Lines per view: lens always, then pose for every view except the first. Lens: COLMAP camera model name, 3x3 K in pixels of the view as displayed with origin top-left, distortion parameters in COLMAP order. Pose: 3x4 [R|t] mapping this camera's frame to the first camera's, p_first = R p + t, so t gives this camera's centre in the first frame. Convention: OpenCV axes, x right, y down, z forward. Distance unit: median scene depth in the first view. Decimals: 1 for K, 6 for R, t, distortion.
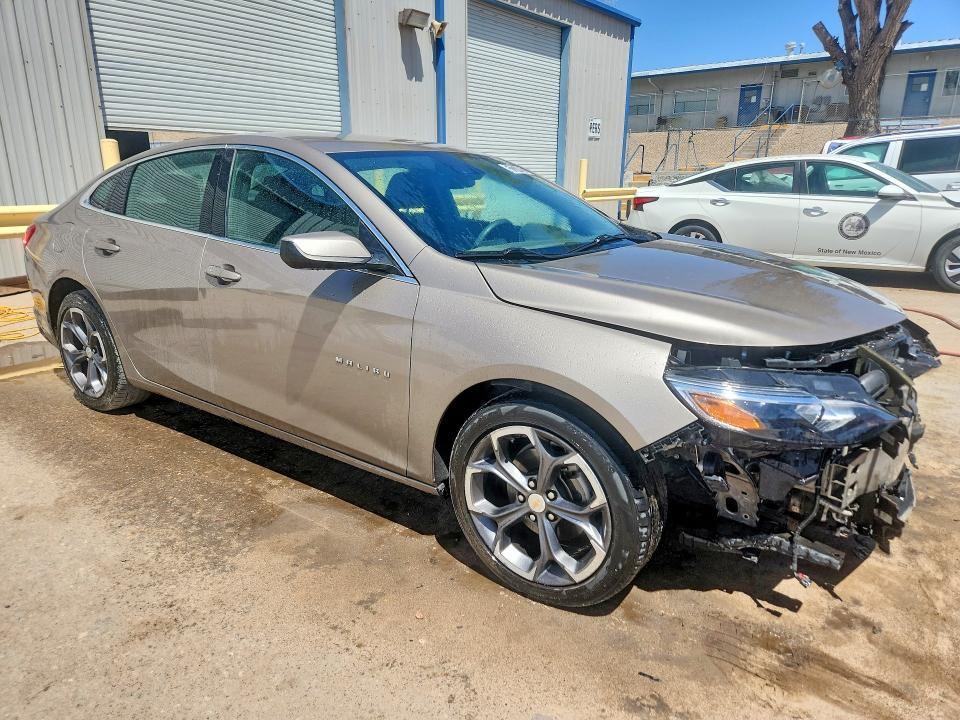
lens RADIAL K [[661.6, 0, 466.1], [0, 661.6, 362.3], [0, 0, 1]] dist [0.011308, 0.003048]
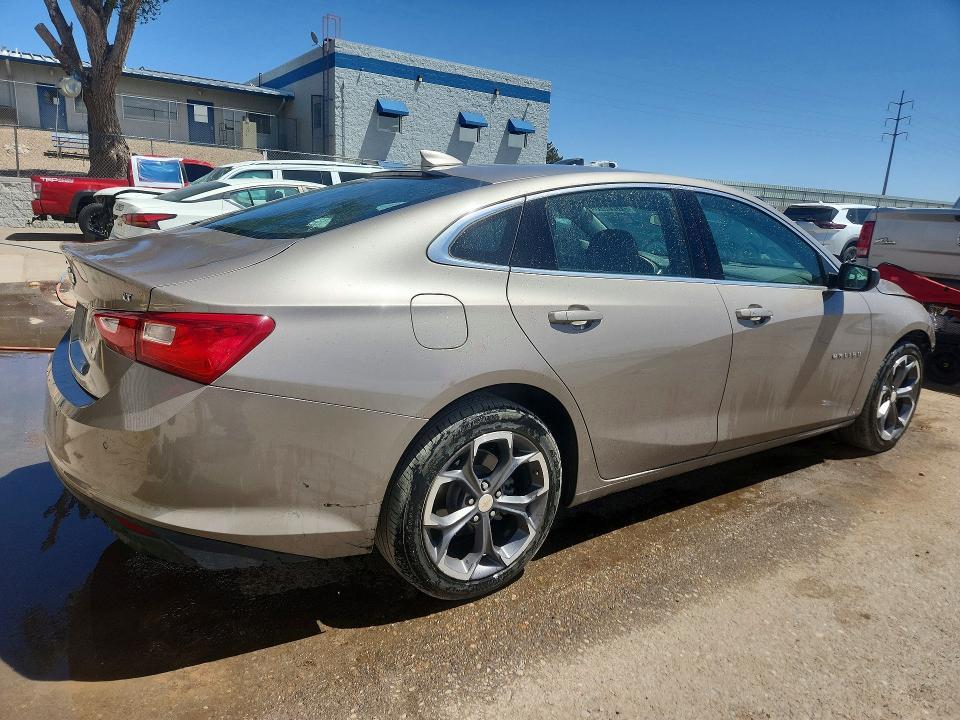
lens RADIAL K [[661.6, 0, 466.1], [0, 661.6, 362.3], [0, 0, 1]] dist [0.011308, 0.003048]
pose [[0.313704, -0.208520, 0.926342, -1.128443], [0.214210, 0.965980, 0.144901, -0.236058], [-0.925043, 0.152976, 0.347699, 0.808030]]
